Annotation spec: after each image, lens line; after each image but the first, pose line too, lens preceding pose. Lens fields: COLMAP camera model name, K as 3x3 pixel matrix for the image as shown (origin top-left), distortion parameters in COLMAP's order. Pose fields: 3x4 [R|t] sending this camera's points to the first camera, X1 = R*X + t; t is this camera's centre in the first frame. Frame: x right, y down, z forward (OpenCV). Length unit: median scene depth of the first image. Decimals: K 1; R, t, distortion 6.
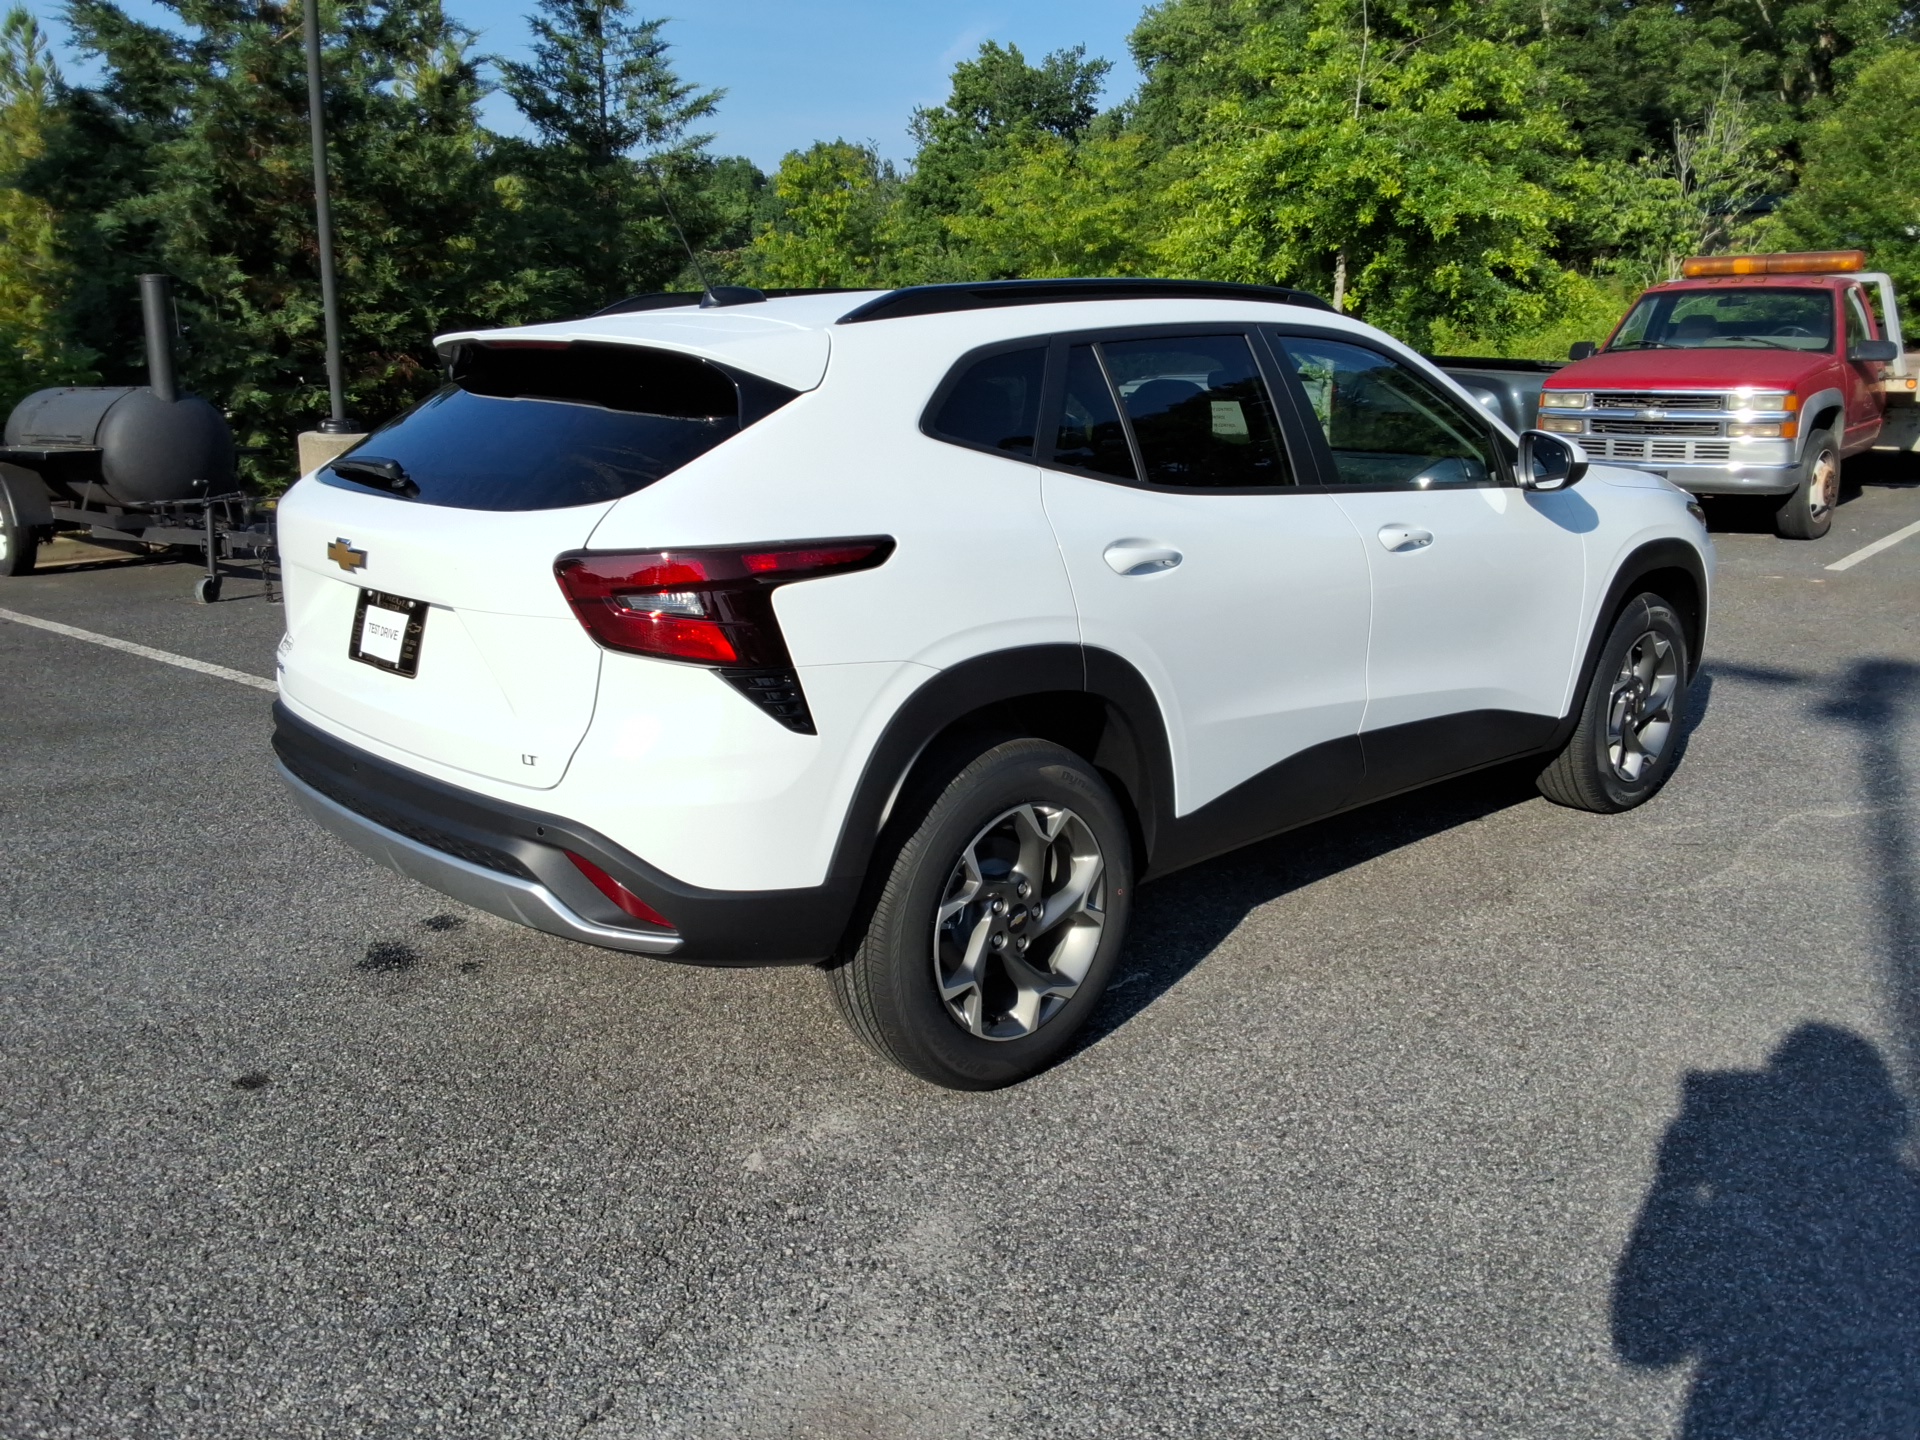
lens RADIAL K [[1532.6, 0, 972.9], [0, 1532.6, 712.6], [0, 0, 1]] dist [0.096959, -0.150350]
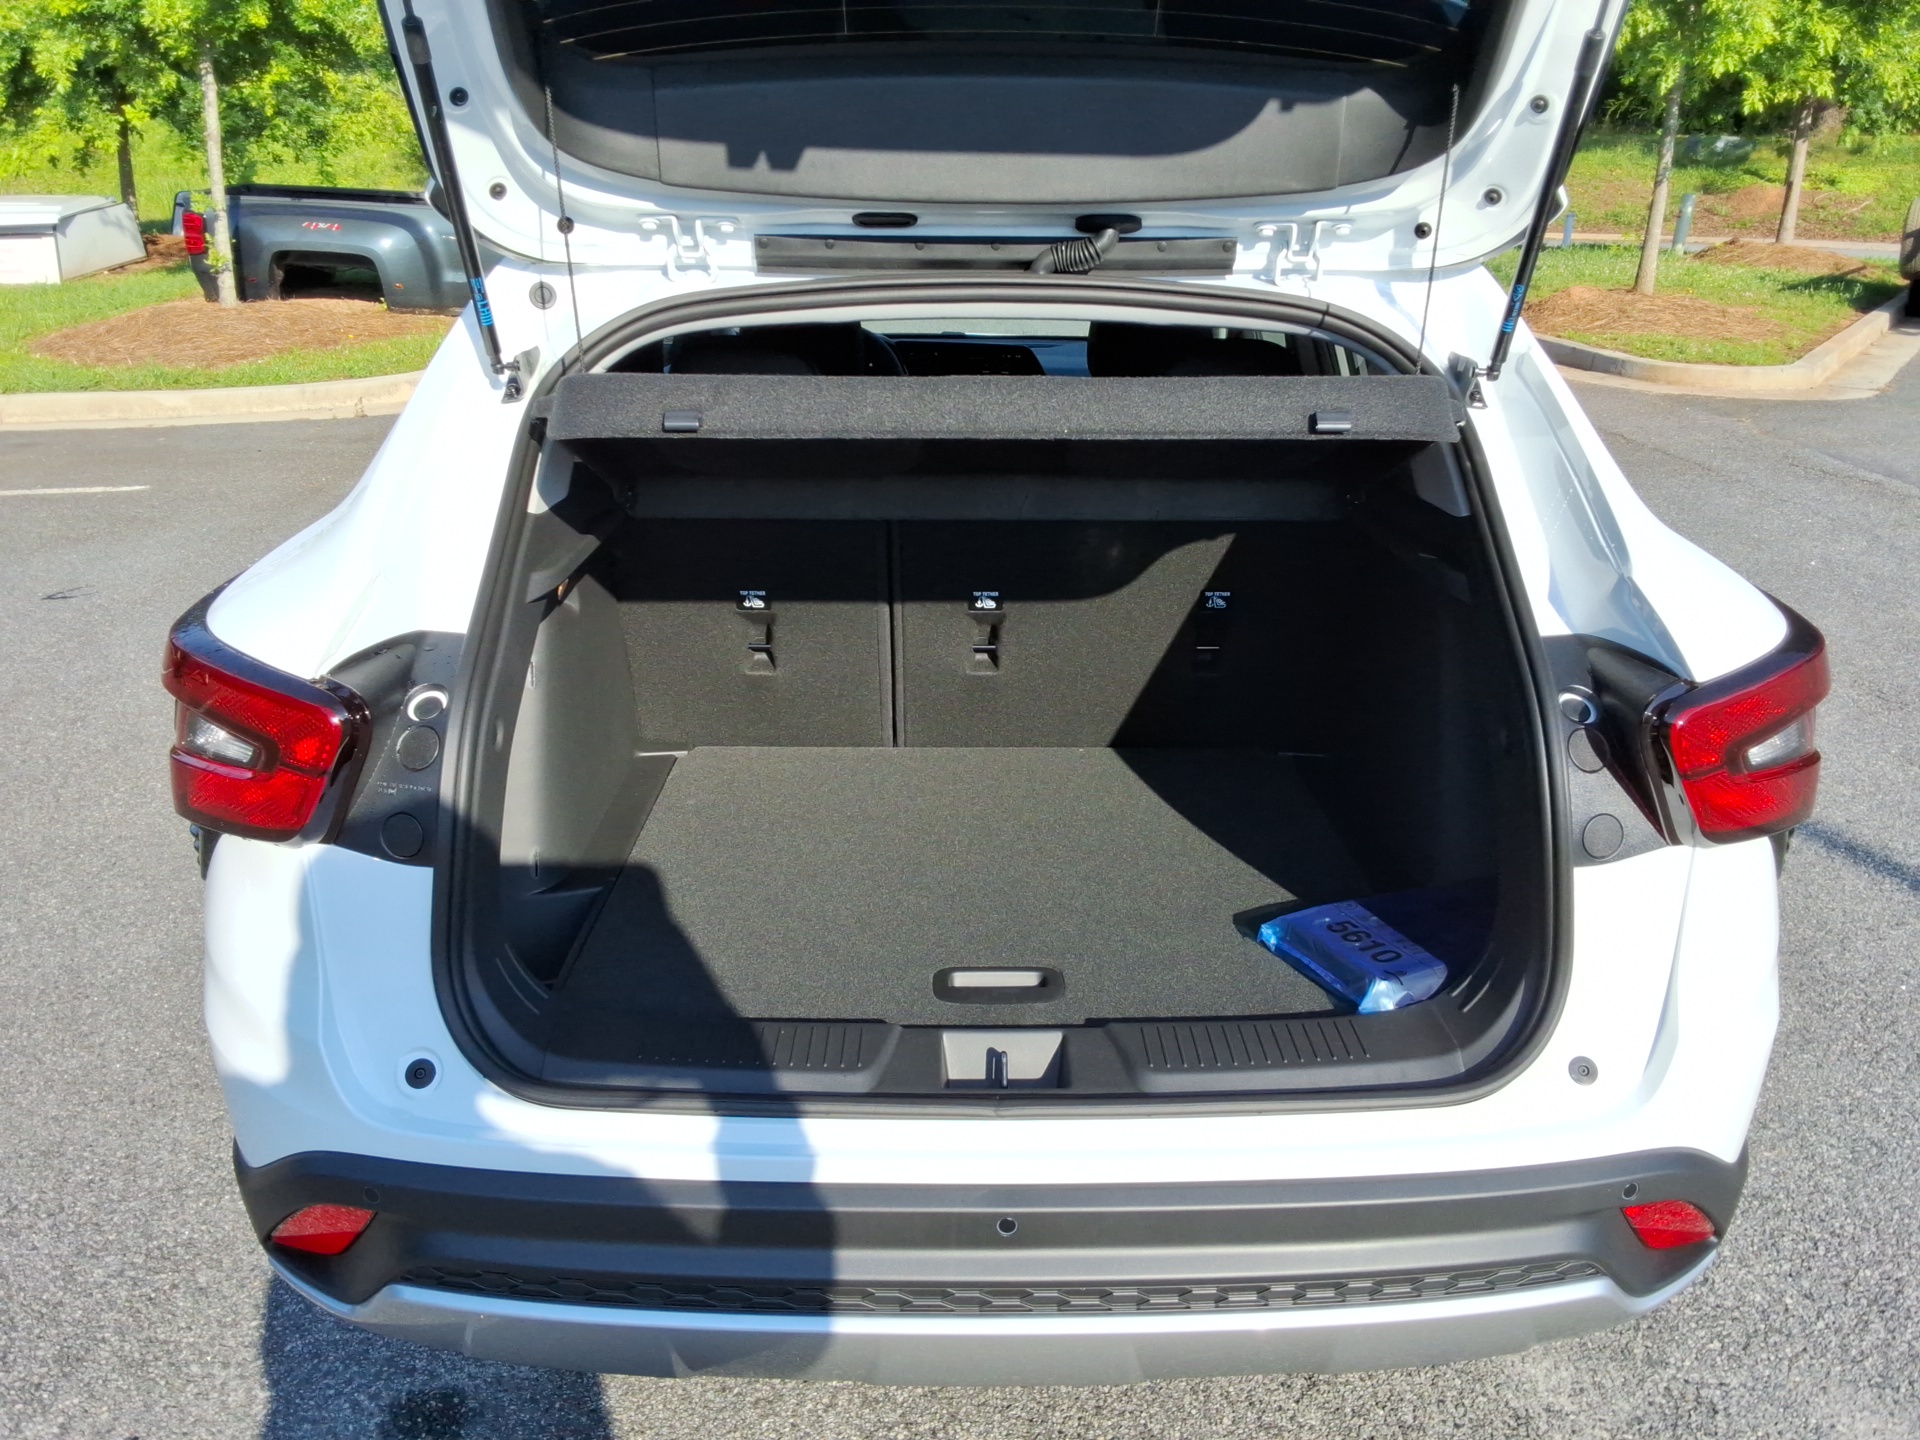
lens RADIAL K [[1532.6, 0, 985.6], [0, 1532.6, 702.6], [0, 0, 1]] dist [0.096959, -0.150350]
pose [[0.674368, -0.235221, 0.699928, -0.174217], [0.161941, 0.971940, 0.170607, -0.050878], [-0.720419, -0.001705, 0.693537, 0.170472]]
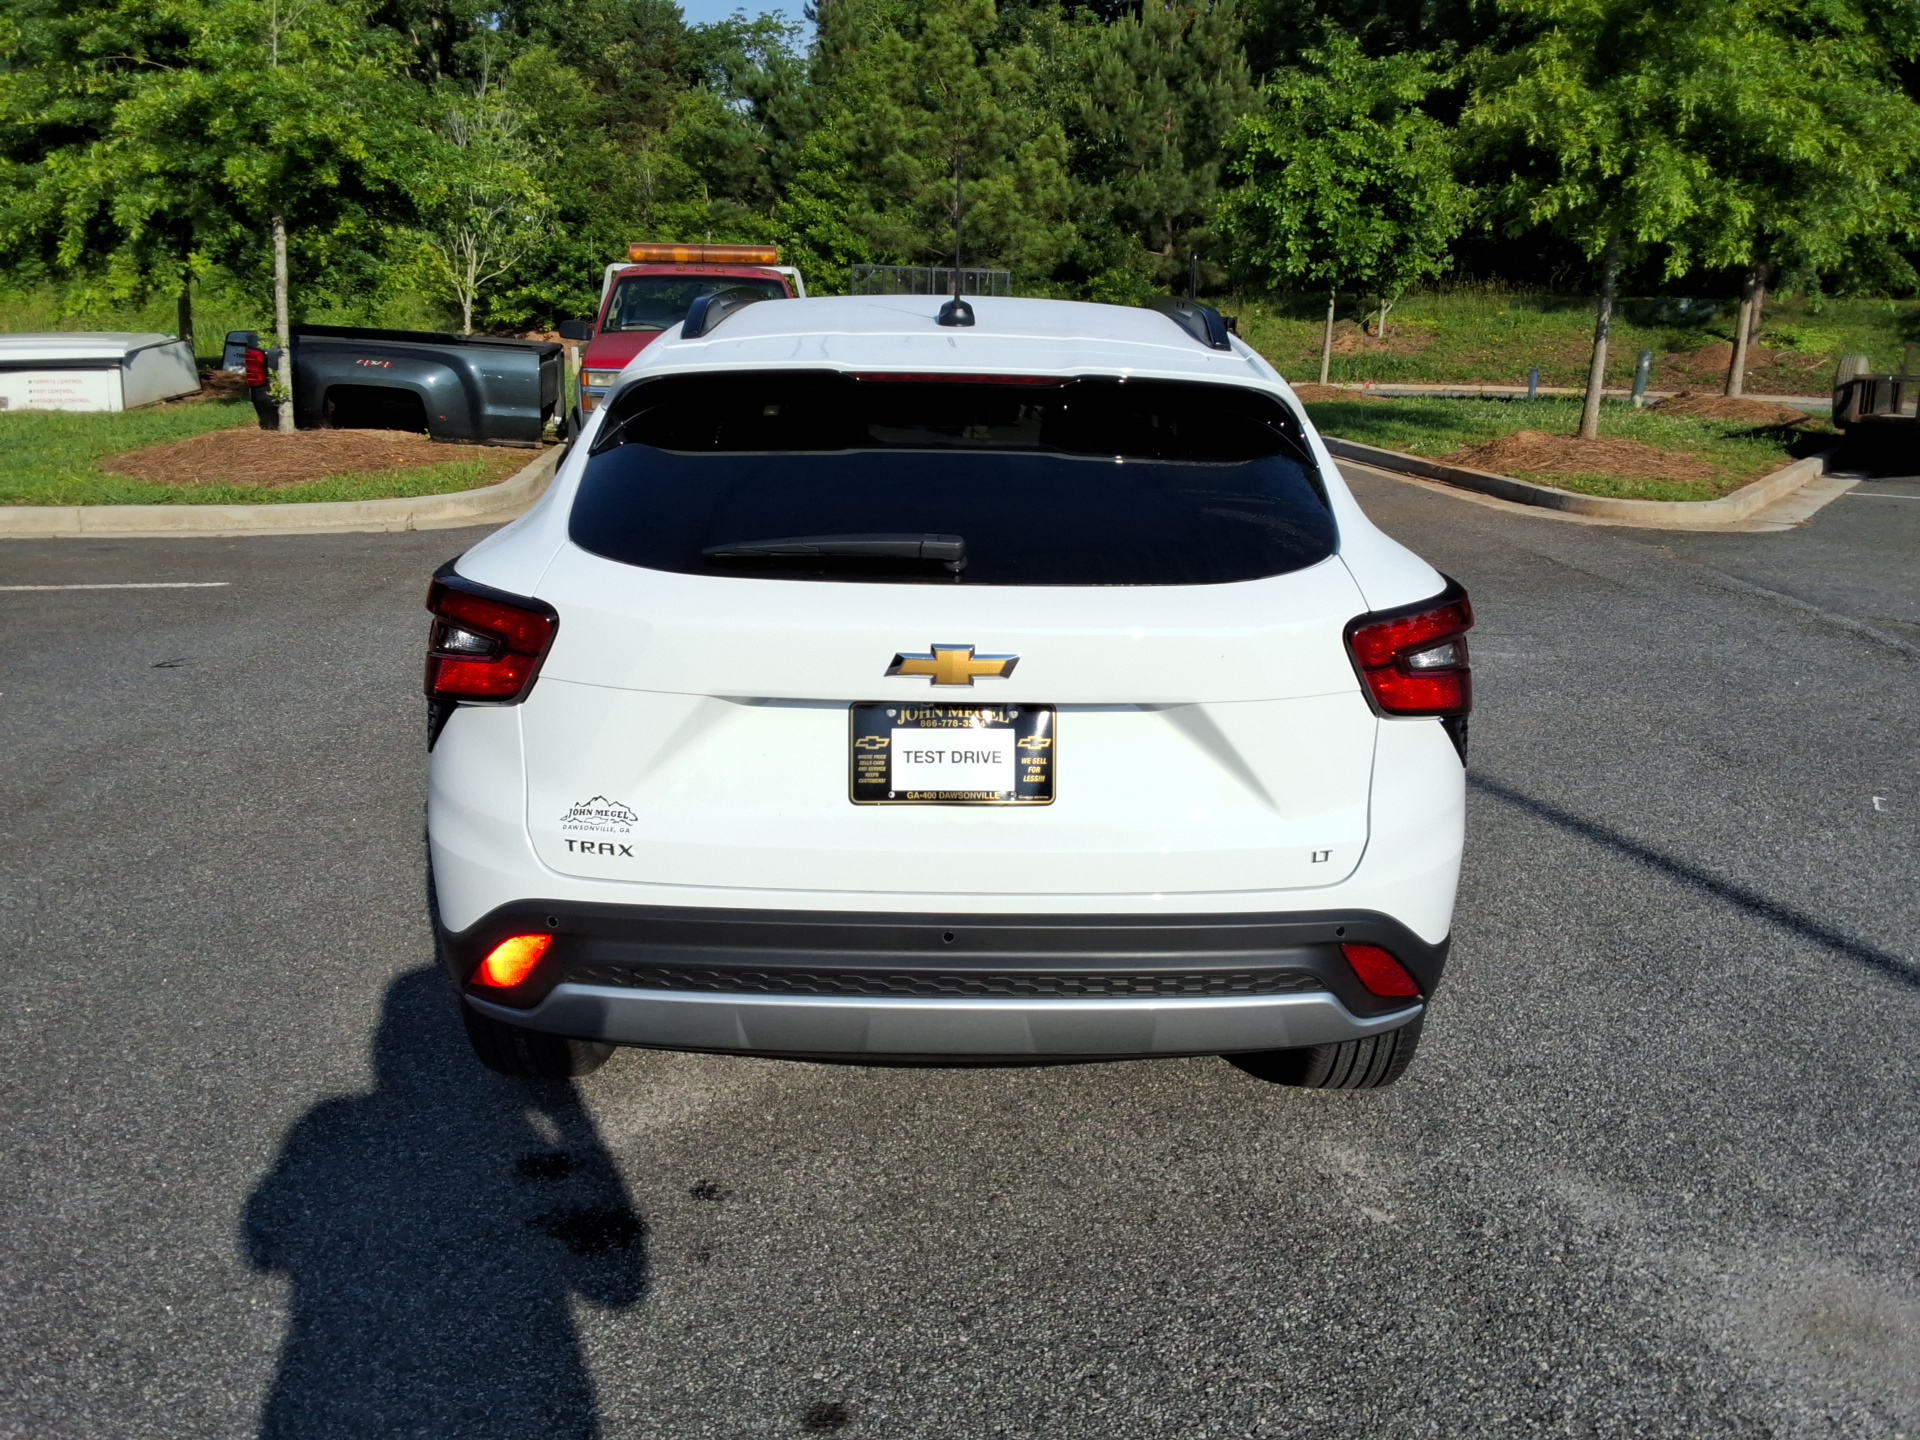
lens RADIAL K [[1532.6, 0, 979.3], [0, 1532.6, 703.3], [0, 0, 1]] dist [0.096959, -0.150350]
pose [[0.678668, -0.162831, 0.716168, -0.228904], [0.150328, 0.985266, 0.081558, -0.034680], [-0.718896, 0.052309, 0.693146, 0.114976]]
